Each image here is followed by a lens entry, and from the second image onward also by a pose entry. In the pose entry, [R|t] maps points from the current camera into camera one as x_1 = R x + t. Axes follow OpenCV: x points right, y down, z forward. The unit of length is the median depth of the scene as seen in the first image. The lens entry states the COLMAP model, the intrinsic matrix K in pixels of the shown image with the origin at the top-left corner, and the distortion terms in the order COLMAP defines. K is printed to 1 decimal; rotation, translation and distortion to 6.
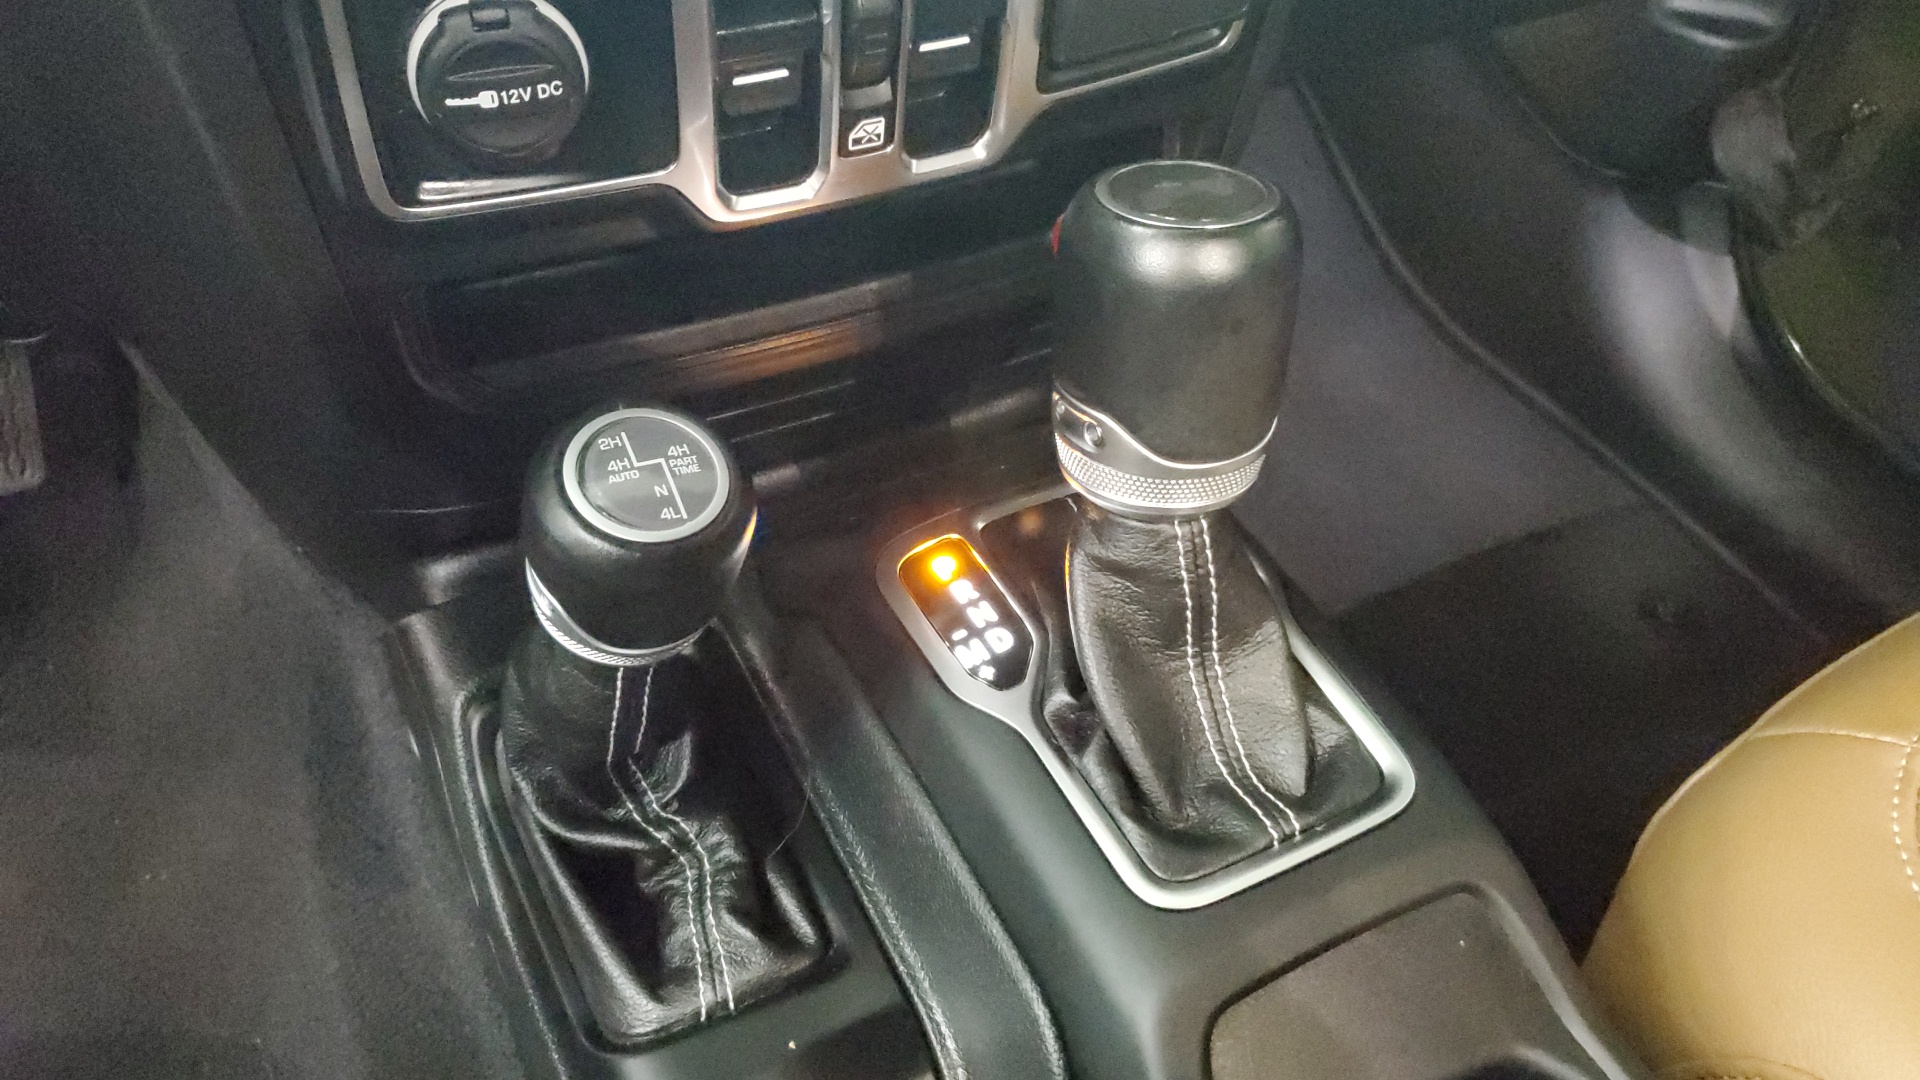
lens RADIAL K [[1487.8, 0, 960.0], [0, 1487.8, 540.0], [0, 0, 1]] dist [0.006877, 0.006350]
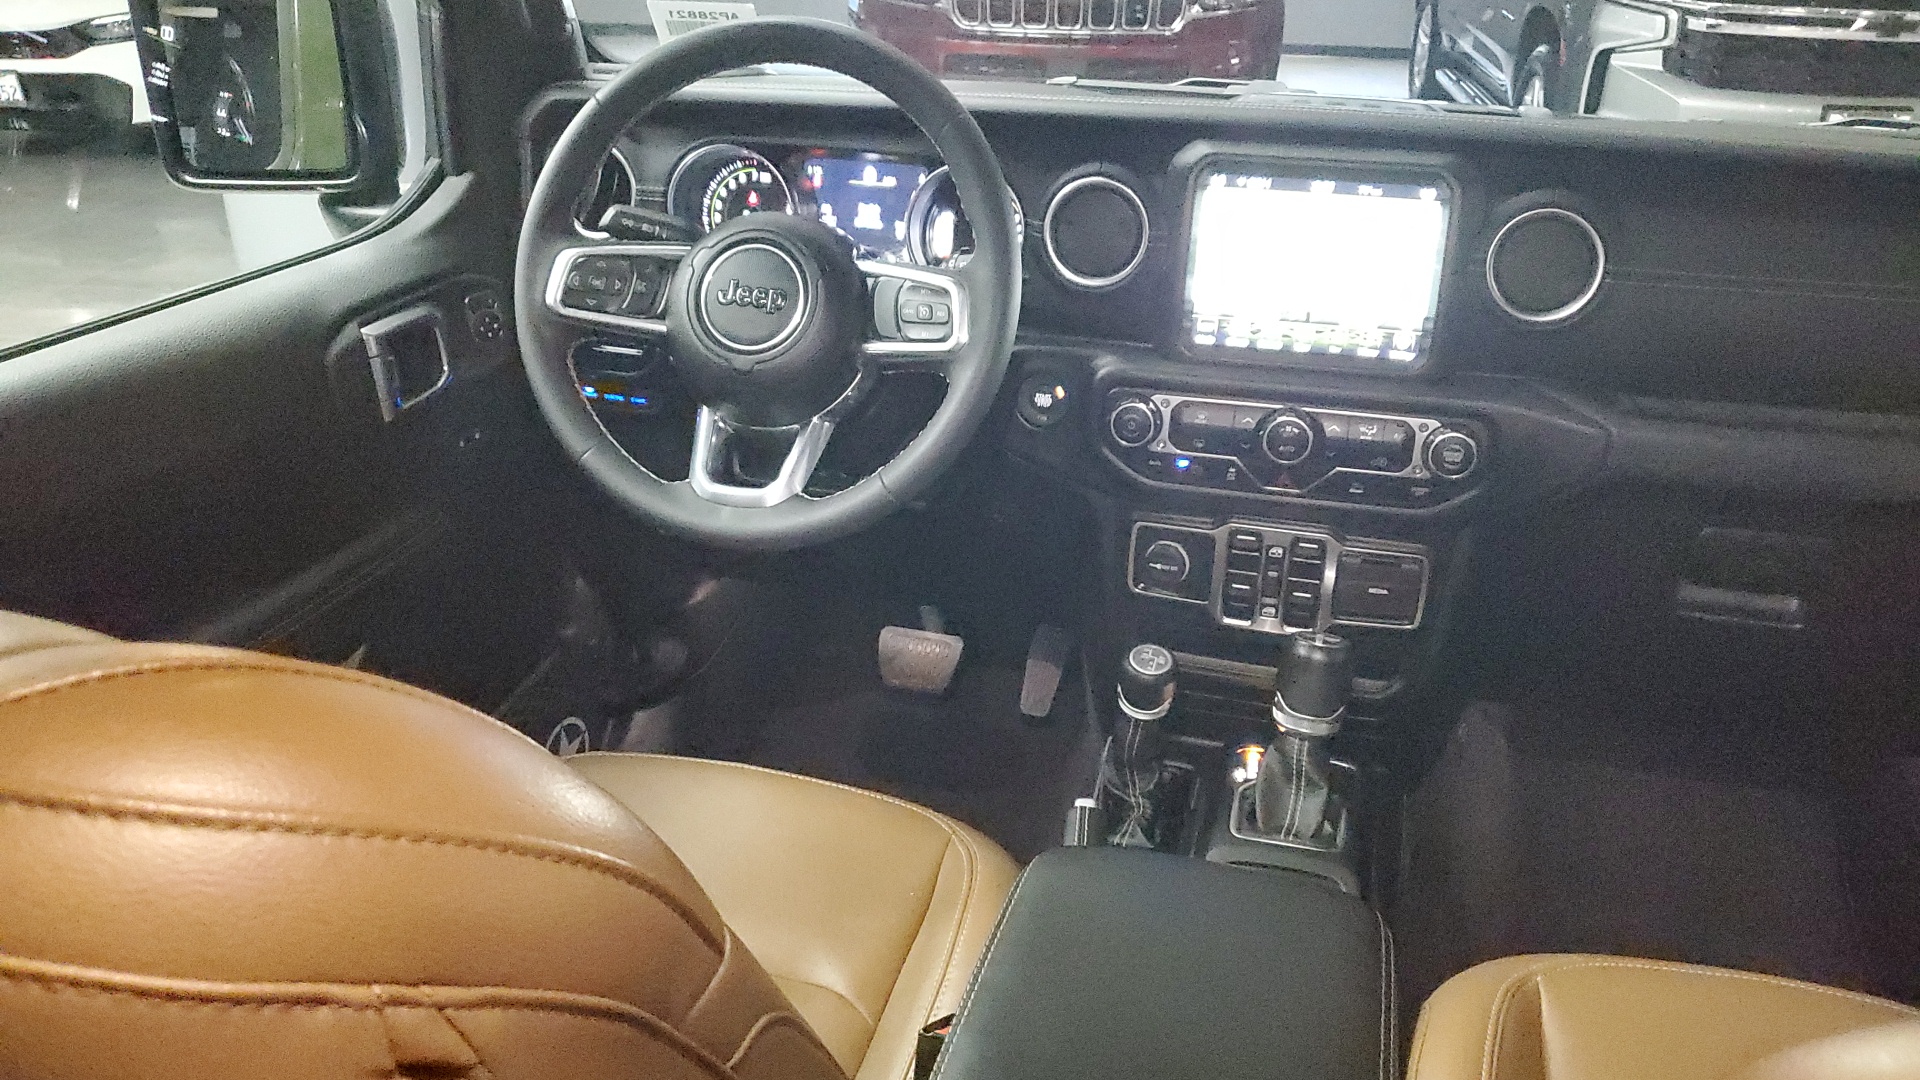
lens RADIAL K [[1424.8, 0, 961.7], [0, 1424.8, 574.0], [0, 0, 1]] dist [0.092661, 0.000011]
pose [[0.724455, 0.229289, -0.650071, 1.563360], [-0.470842, 0.853381, -0.223718, 0.722363], [0.503462, 0.468154, 0.726194, -1.778924]]
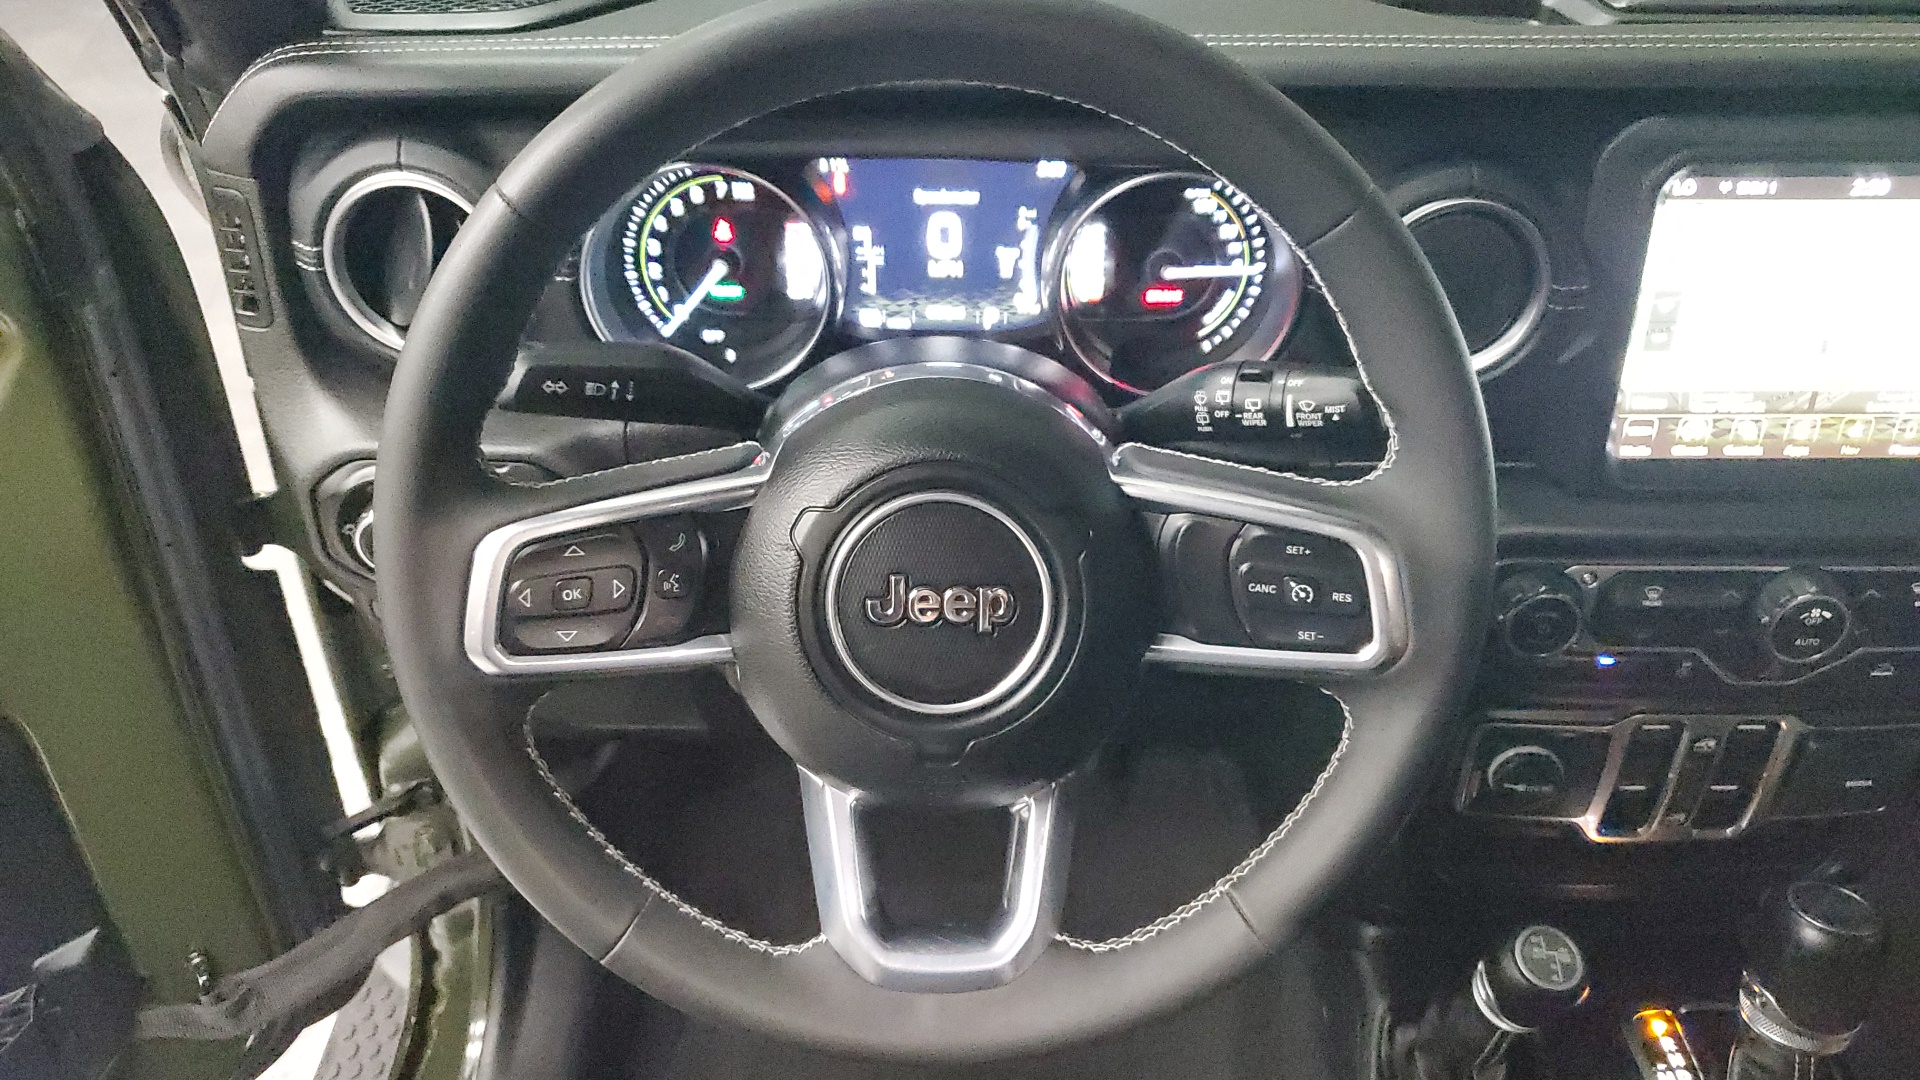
lens RADIAL K [[1478.2, 0, 960.0], [0, 1478.2, 540.0], [0, 0, 1]] dist [0.000177, -0.003065]
pose [[0.880677, 0.222919, -0.417990, -0.176513], [-0.293345, 0.949459, -0.111702, -0.120995], [0.371964, 0.220988, 0.901558, -1.428431]]
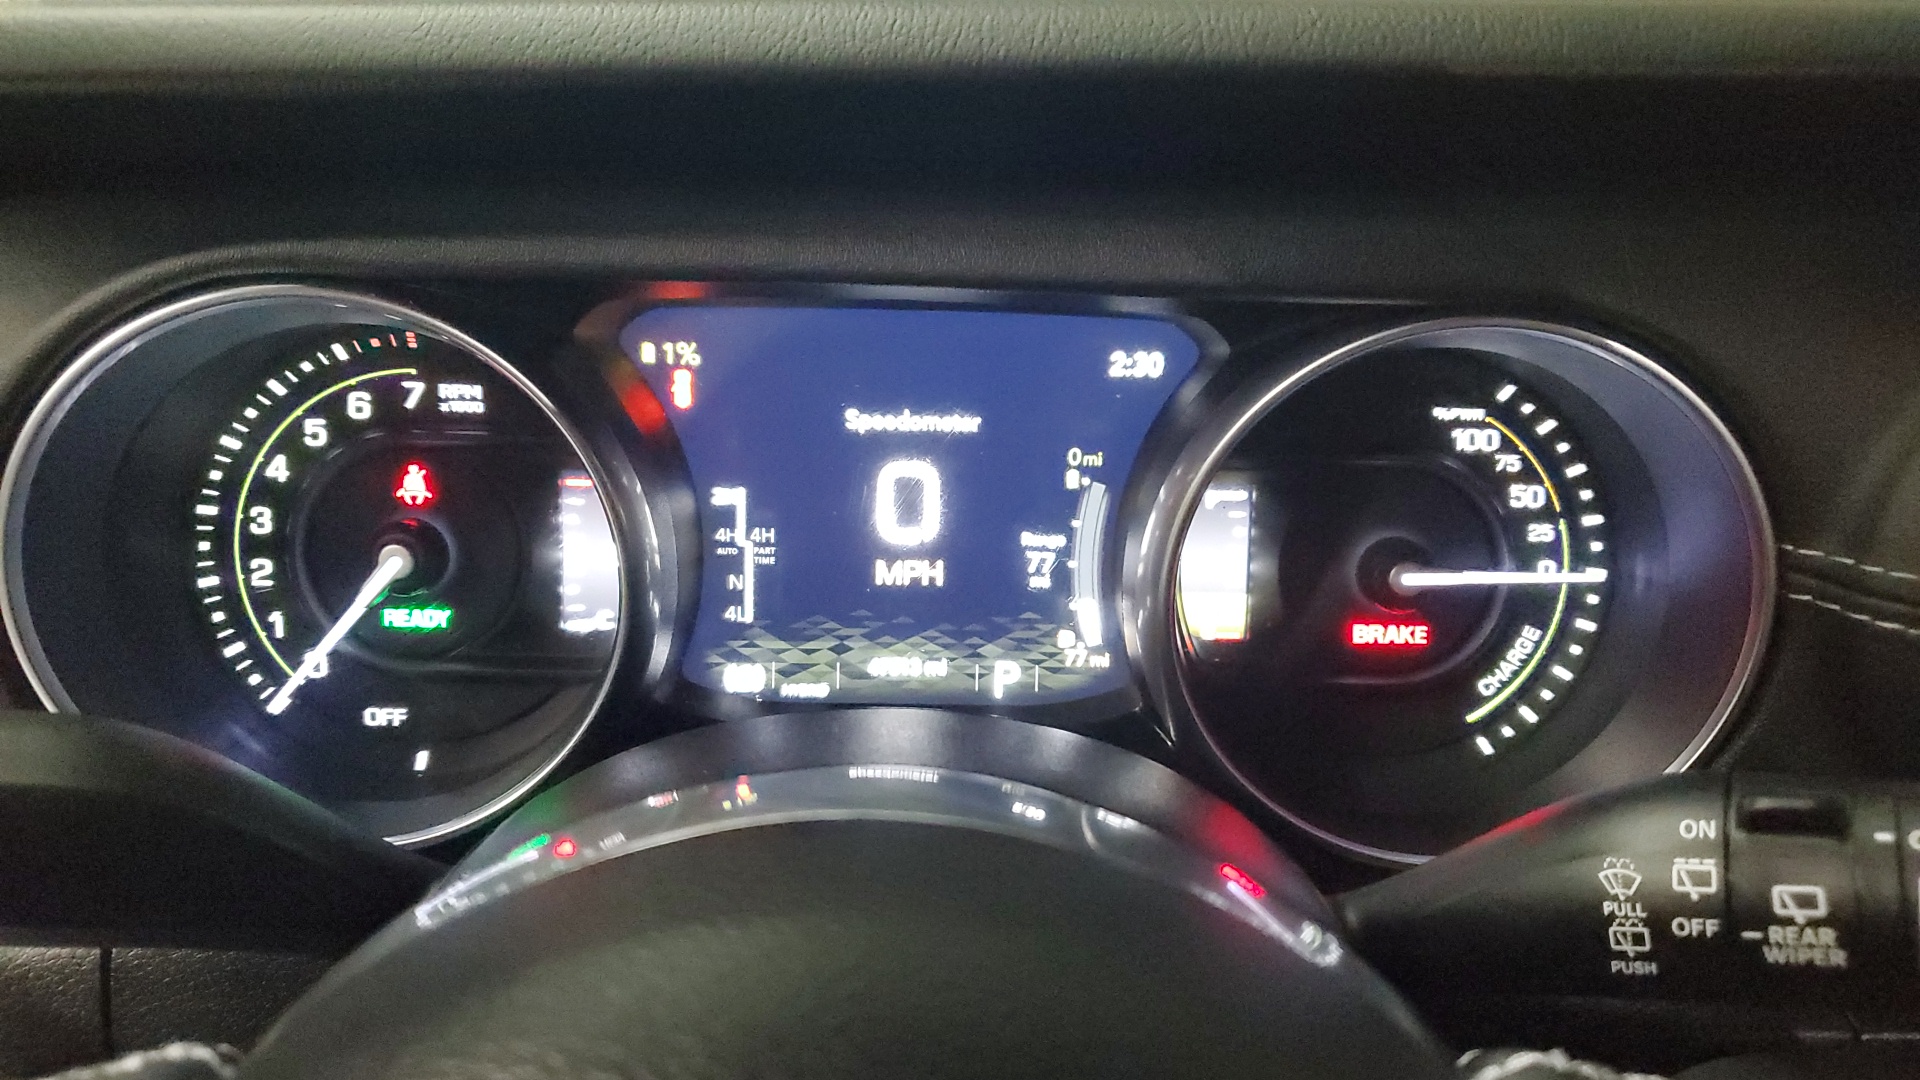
lens RADIAL K [[1509.0, 0, 955.9], [0, 1509.0, 585.8], [0, 0, 1]] dist [0.145618, -0.186826]
pose [[0.882357, 0.115971, -0.456067, -0.647823], [-0.296943, 0.889059, -0.348423, -0.356628], [0.365063, 0.442859, 0.818904, -0.484791]]
